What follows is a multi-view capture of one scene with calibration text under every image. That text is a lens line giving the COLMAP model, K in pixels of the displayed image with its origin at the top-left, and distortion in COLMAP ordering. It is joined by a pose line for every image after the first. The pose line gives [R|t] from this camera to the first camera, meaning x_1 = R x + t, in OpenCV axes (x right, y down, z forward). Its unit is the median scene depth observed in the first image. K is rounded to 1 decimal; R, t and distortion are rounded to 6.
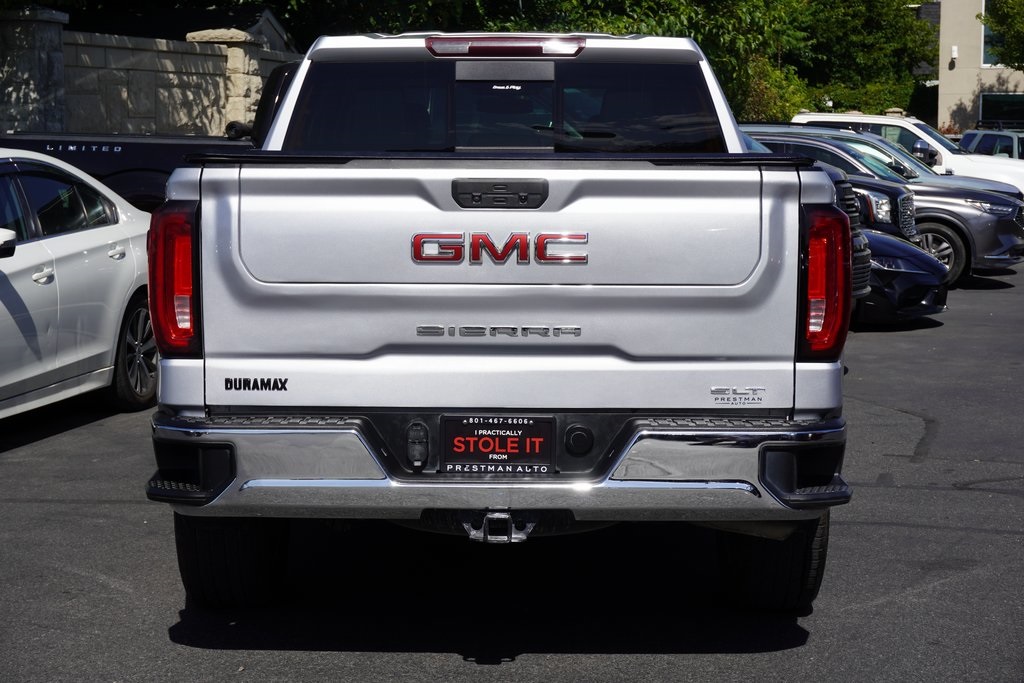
lens RADIAL K [[1968.6, 0, 512.0], [0, 1968.6, 341.5], [0, 0, 1]] dist [0.027856, 0.108914]
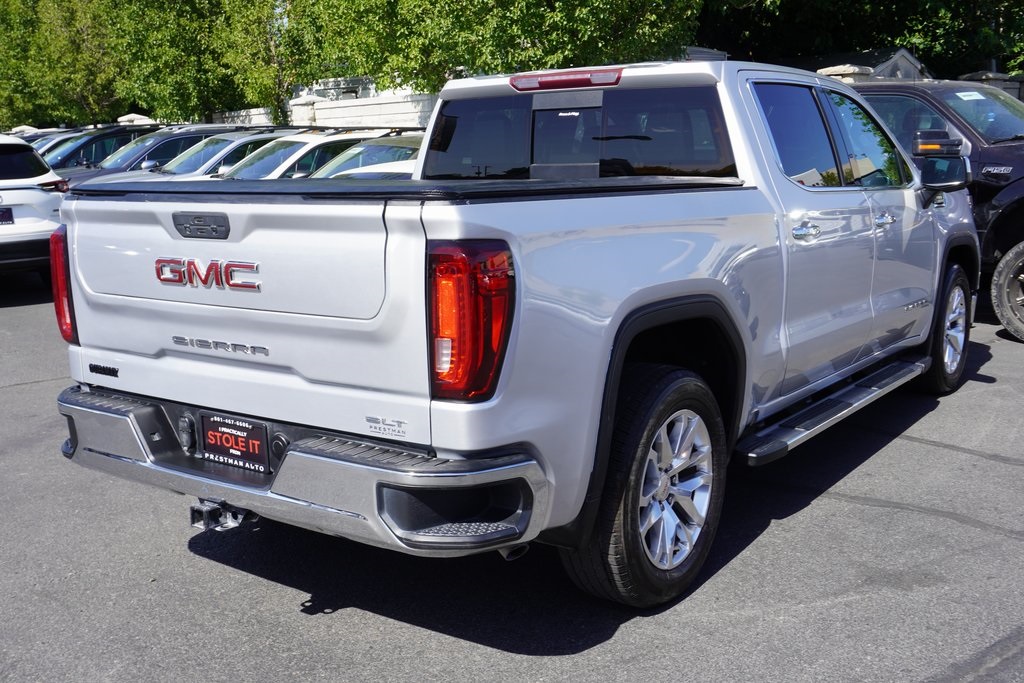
lens RADIAL K [[1079.5, 0, 512.0], [0, 1079.5, 341.5], [0, 0, 1]] dist [-0.007670, -0.009284]
pose [[0.815608, 0.079982, -0.573050, 0.484536], [-0.029207, 0.994828, 0.097281, -0.072546], [0.577867, -0.062606, 0.813726, 0.585195]]
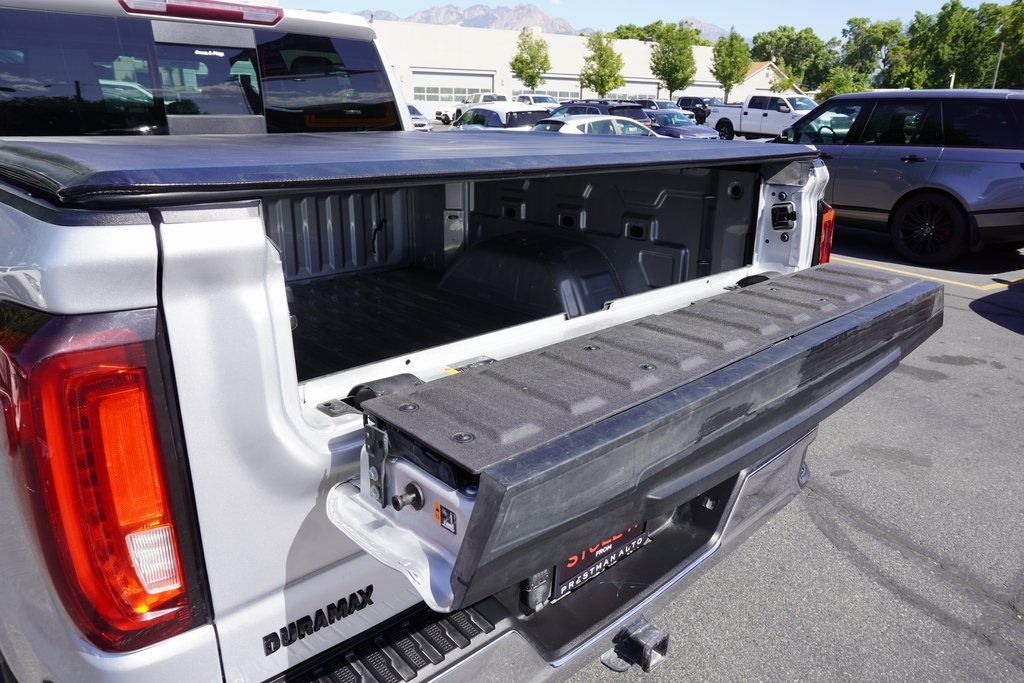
lens RADIAL K [[687.5, 0, 512.0], [0, 687.5, 341.5], [0, 0, 1]] dist [-0.029960, 0.032573]
pose [[0.731450, -0.209647, 0.648867, -0.196479], [0.045325, 0.964409, 0.260503, -0.096541], [-0.680387, -0.161135, 0.714919, 0.844226]]
